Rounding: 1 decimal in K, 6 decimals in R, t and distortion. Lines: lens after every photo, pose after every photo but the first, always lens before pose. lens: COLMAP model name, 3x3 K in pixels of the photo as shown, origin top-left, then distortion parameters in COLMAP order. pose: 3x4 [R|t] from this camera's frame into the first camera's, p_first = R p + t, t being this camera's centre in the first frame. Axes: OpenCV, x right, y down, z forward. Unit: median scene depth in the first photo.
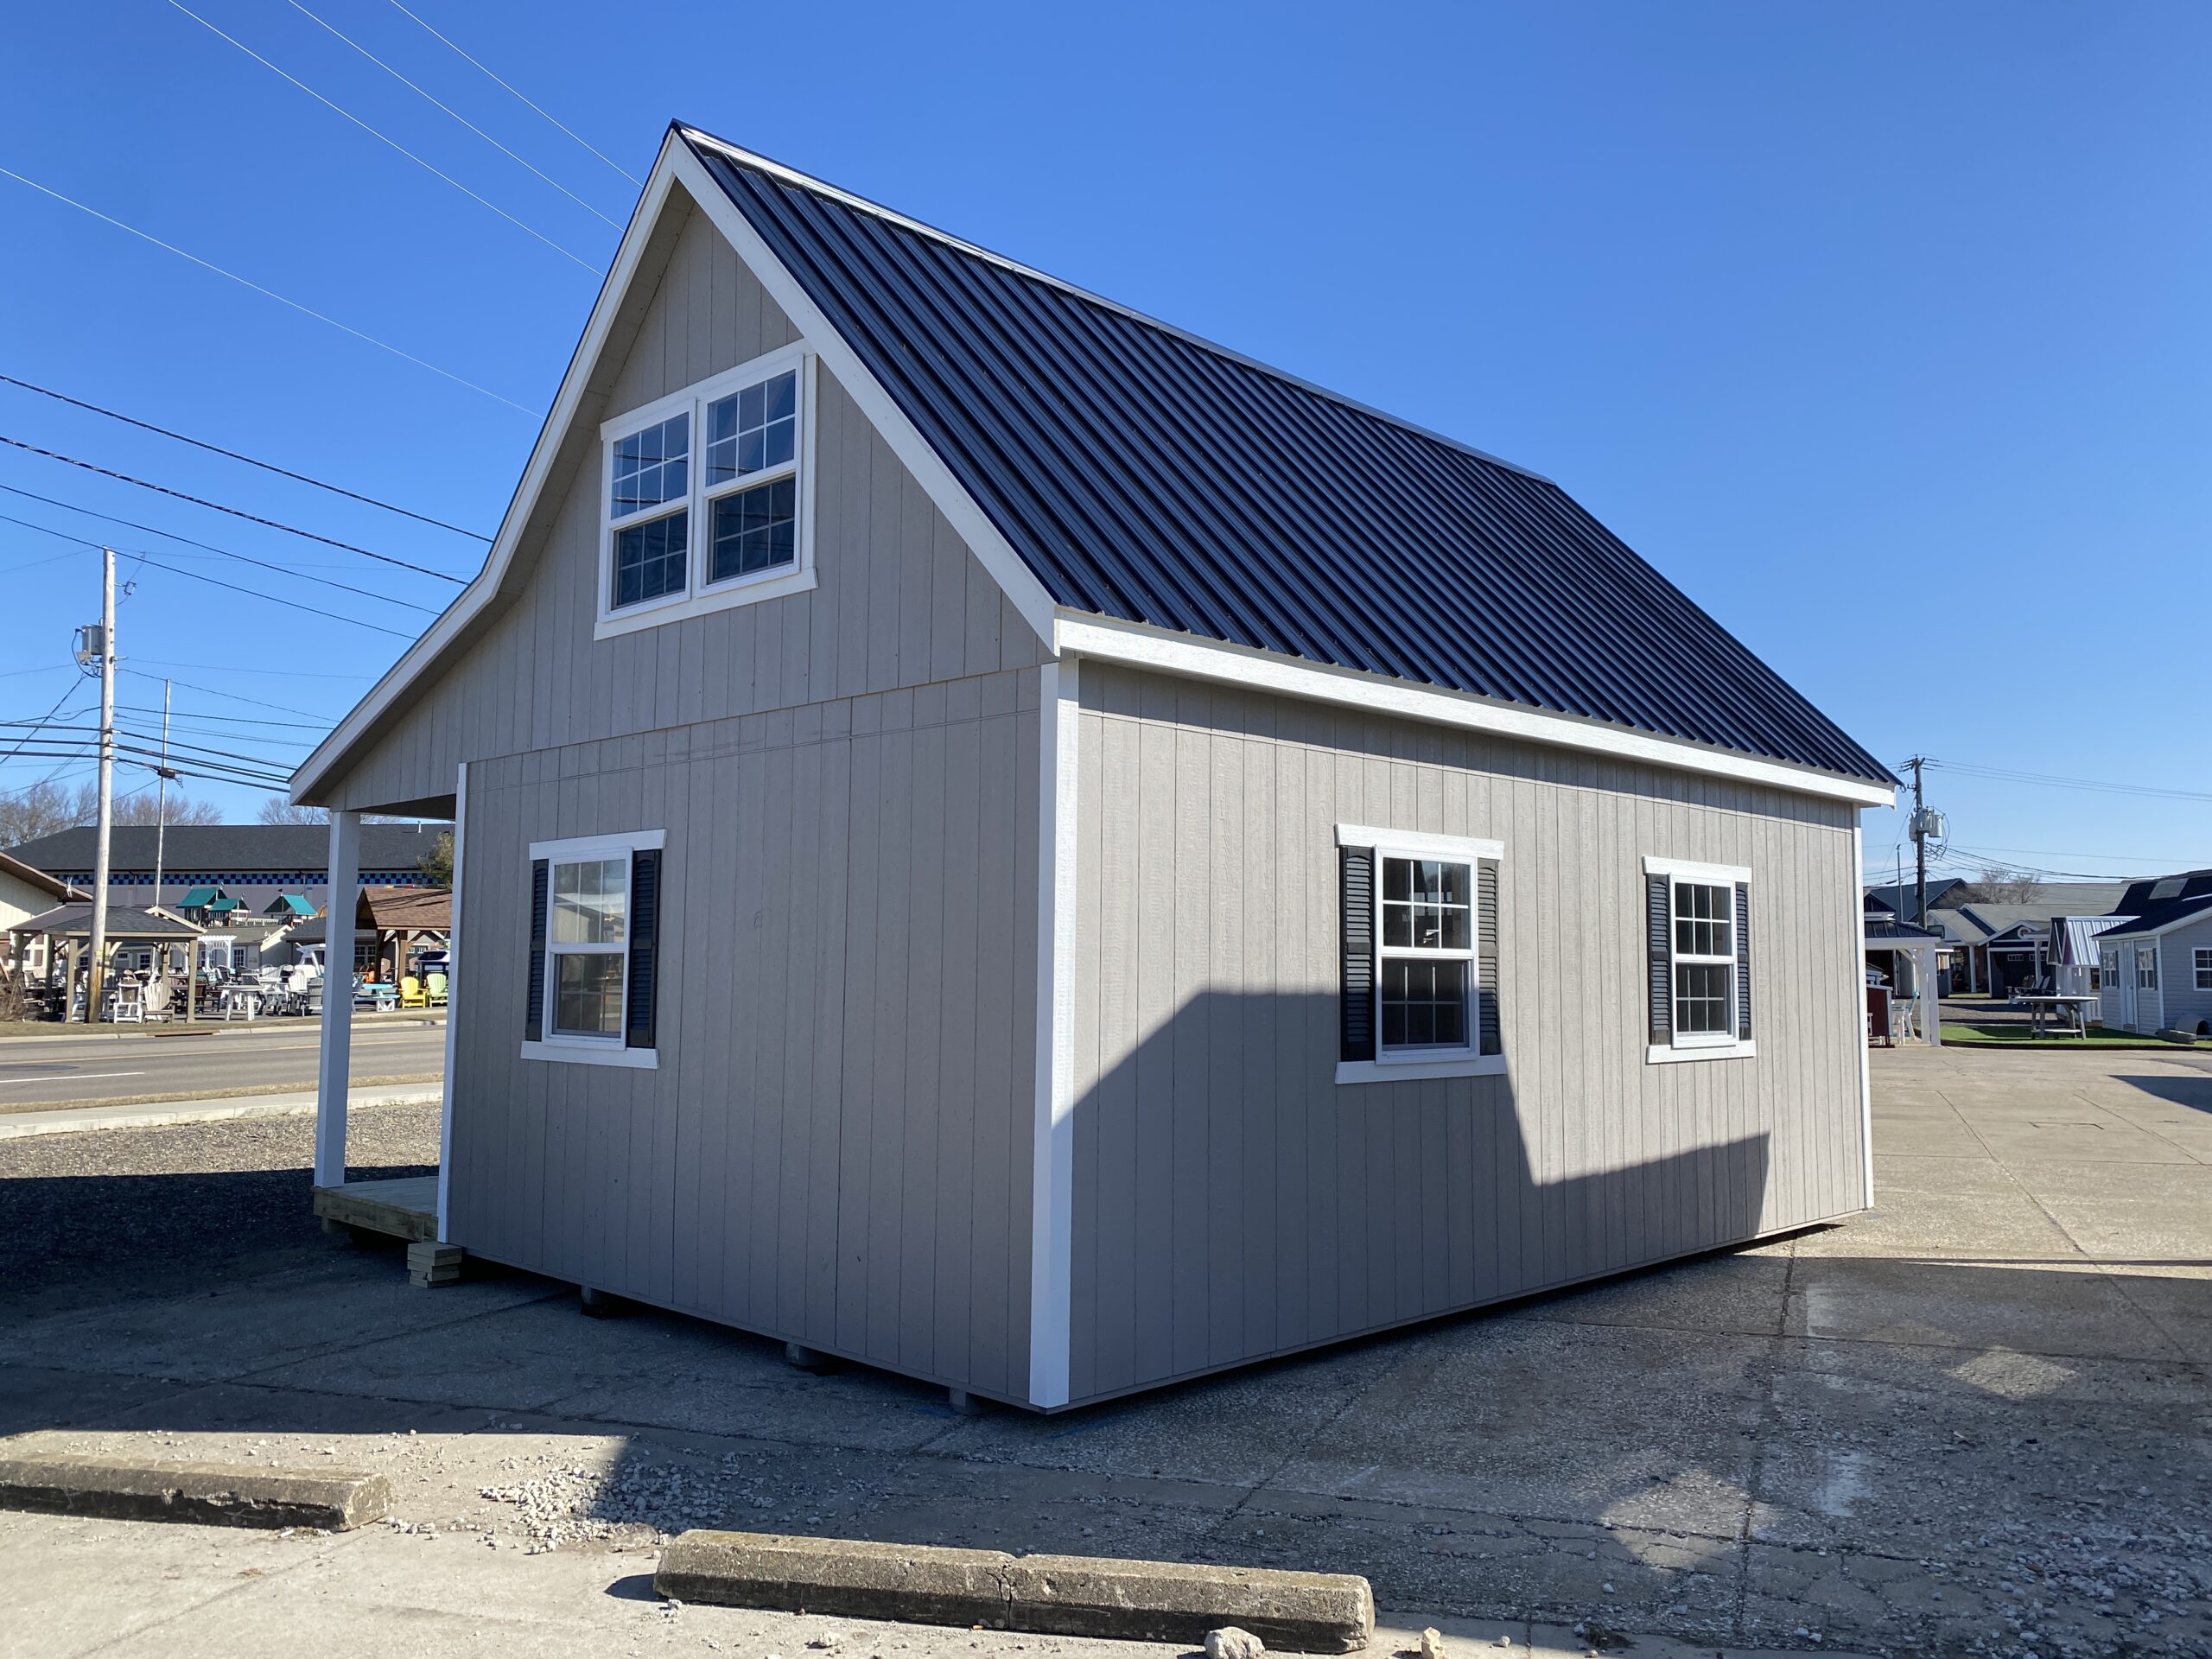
lens RADIAL K [[1702.9, 0, 1106.0], [0, 1702.9, 829.5], [0, 0, 1]] dist [0.004511, 0.004188]
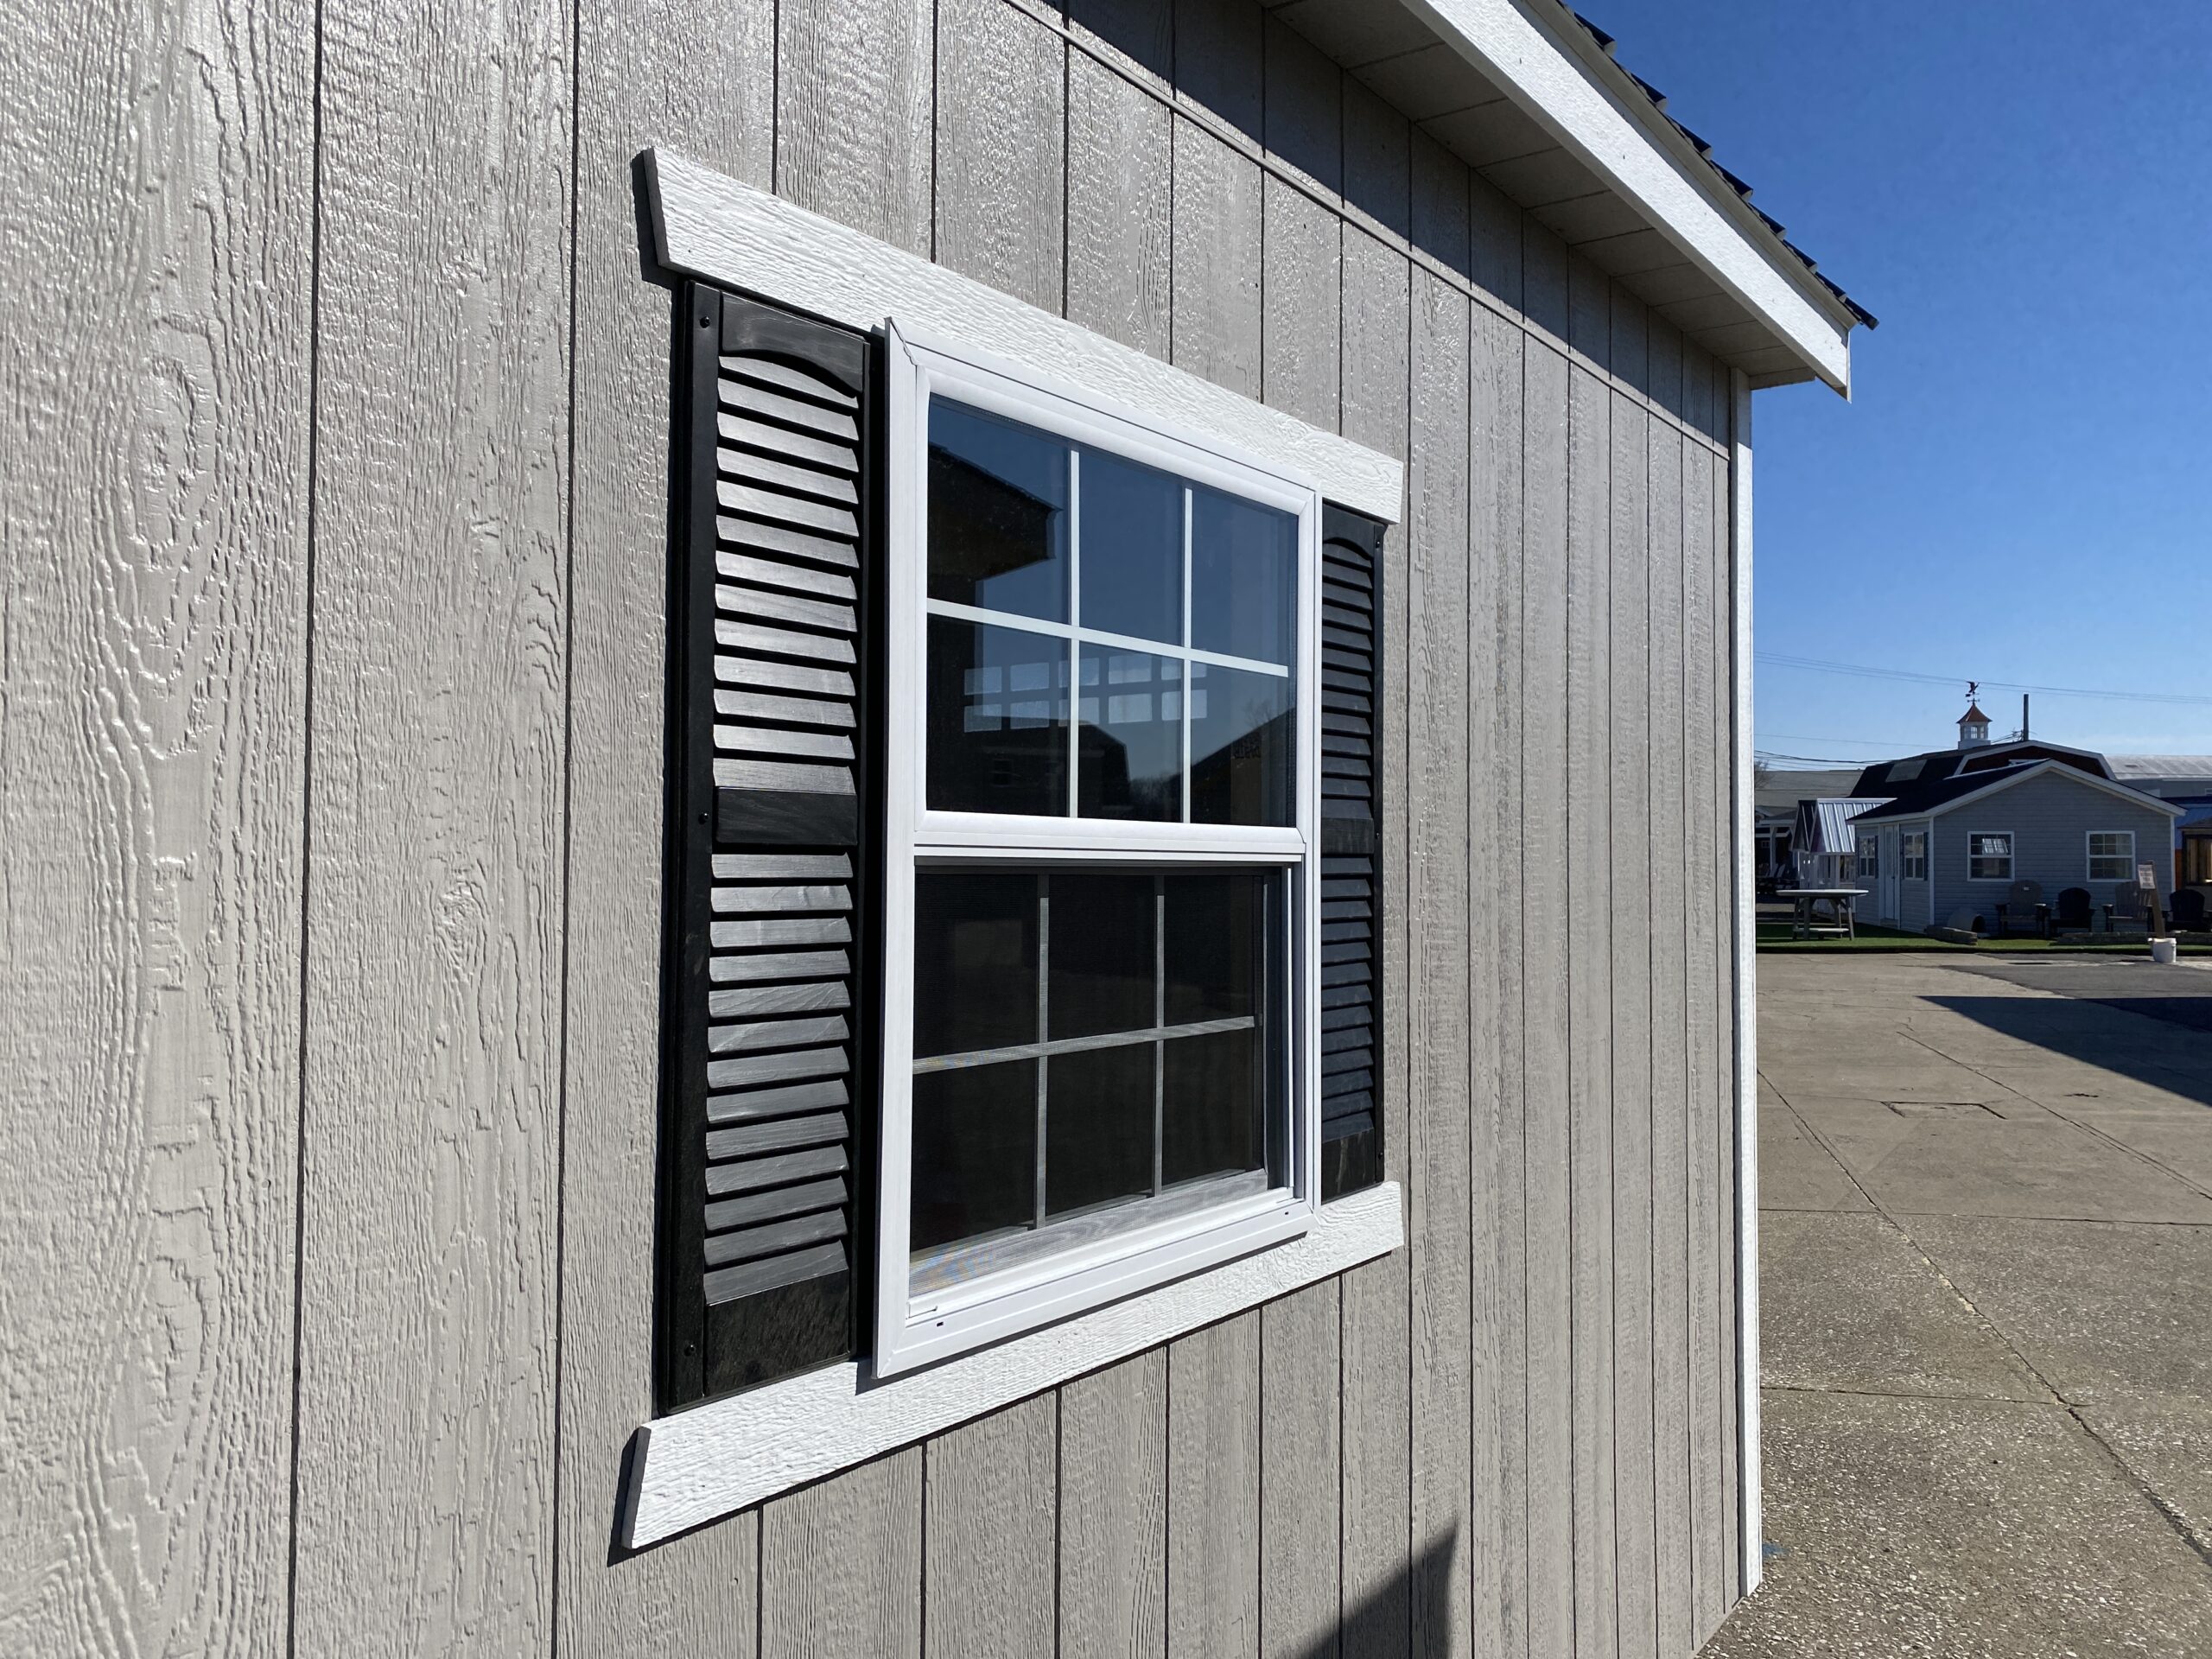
lens RADIAL K [[1686.1, 0, 1106.0], [0, 1686.1, 829.5], [0, 0, 1]] dist [0.032442, -0.001501]
pose [[0.990244, -0.000392, 0.139341, 0.288776], [-0.008668, 0.997886, 0.064408, 0.056151], [-0.139071, -0.064988, 0.988148, 0.728564]]
